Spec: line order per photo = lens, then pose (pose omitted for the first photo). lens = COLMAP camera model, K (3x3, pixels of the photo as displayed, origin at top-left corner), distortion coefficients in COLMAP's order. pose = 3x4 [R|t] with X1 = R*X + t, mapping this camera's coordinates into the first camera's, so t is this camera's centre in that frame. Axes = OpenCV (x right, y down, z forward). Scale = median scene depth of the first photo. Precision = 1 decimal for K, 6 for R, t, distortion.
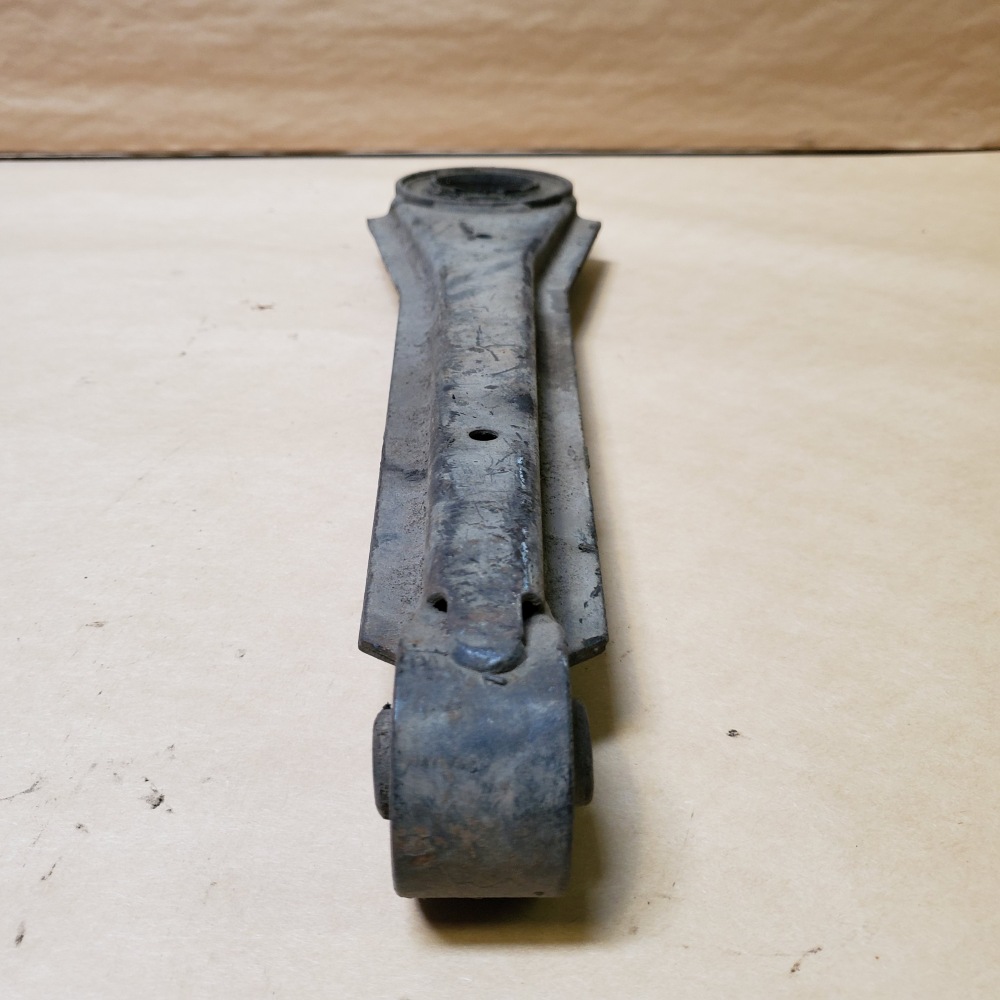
lens RADIAL K [[1089.1, 0, 506.0], [0, 1089.1, 482.9], [0, 0, 1]] dist [-0.009418, 0.000000]
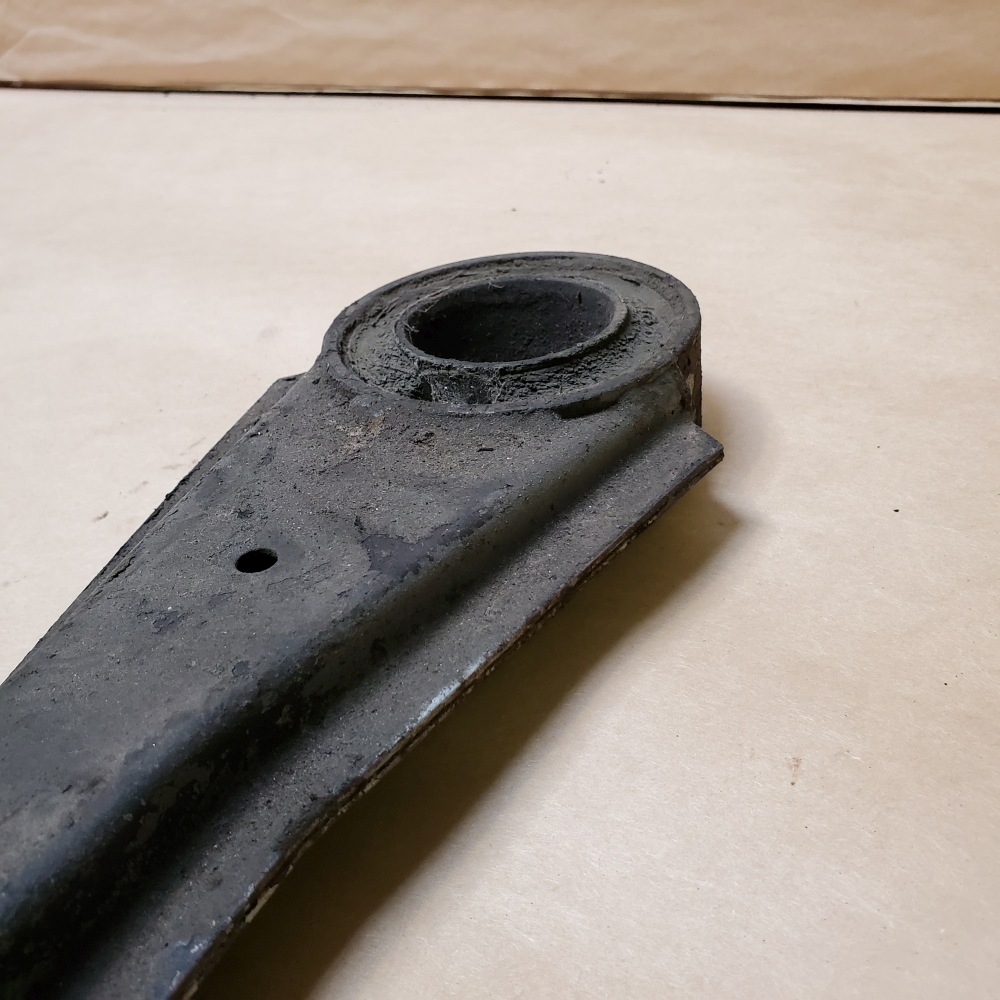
lens RADIAL K [[1089.1, 0, 472.0], [0, 1089.1, 467.9], [0, 0, 1]] dist [-0.009418, 0.000000]
pose [[0.837488, 0.202812, -0.507426, 0.184520], [-0.145163, 0.977783, 0.151223, -0.264743], [0.526823, -0.052988, 0.848322, 0.570379]]
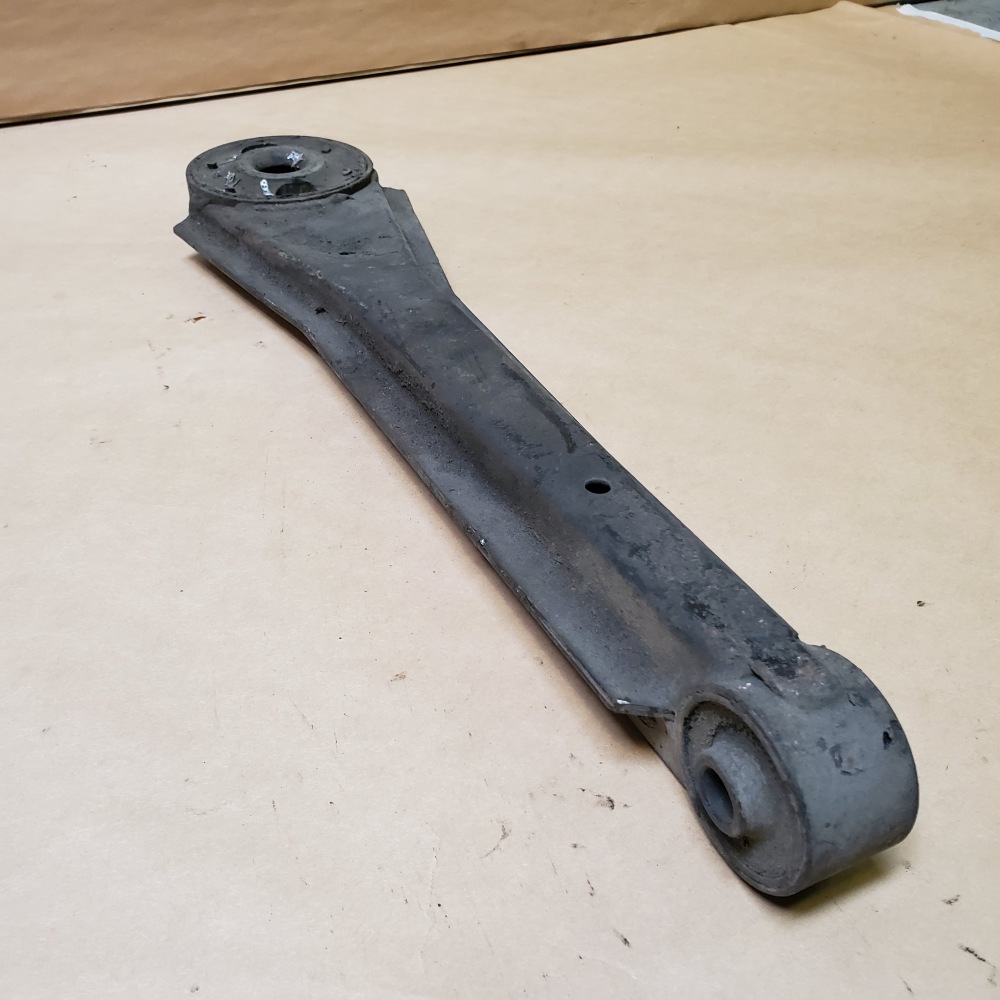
lens RADIAL K [[1089.1, 0, 502.0], [0, 1089.1, 486.6], [0, 0, 1]] dist [-0.009418, 0.000000]
pose [[0.897741, -0.250720, 0.362217, -0.390634], [0.201078, 0.964807, 0.169458, -0.133868], [-0.391955, -0.079295, 0.916561, -0.007177]]
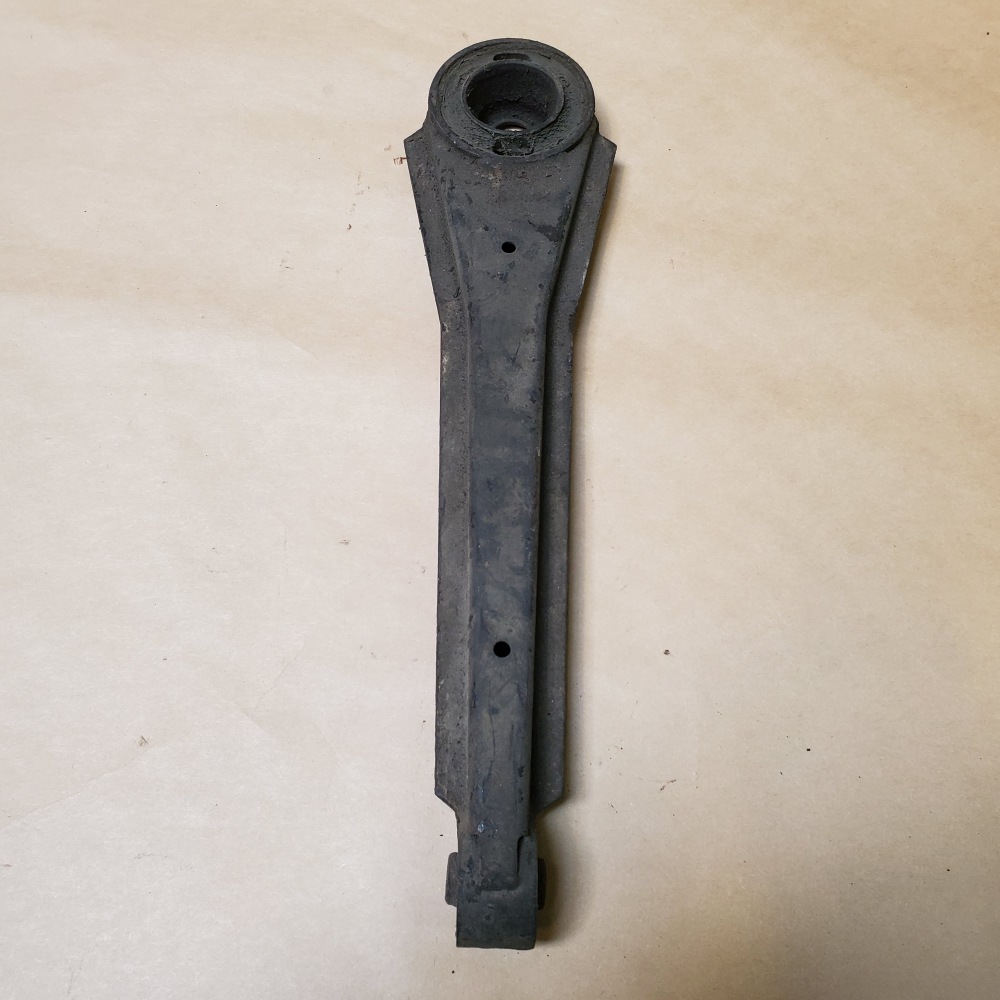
lens RADIAL K [[1089.1, 0, 515.5], [0, 1089.1, 481.7], [0, 0, 1]] dist [-0.009418, 0.000000]
pose [[0.995445, 0.094861, -0.009487, -0.047335], [-0.069618, 0.791300, 0.607452, -0.686286], [0.065131, -0.604024, 0.794300, -0.243832]]
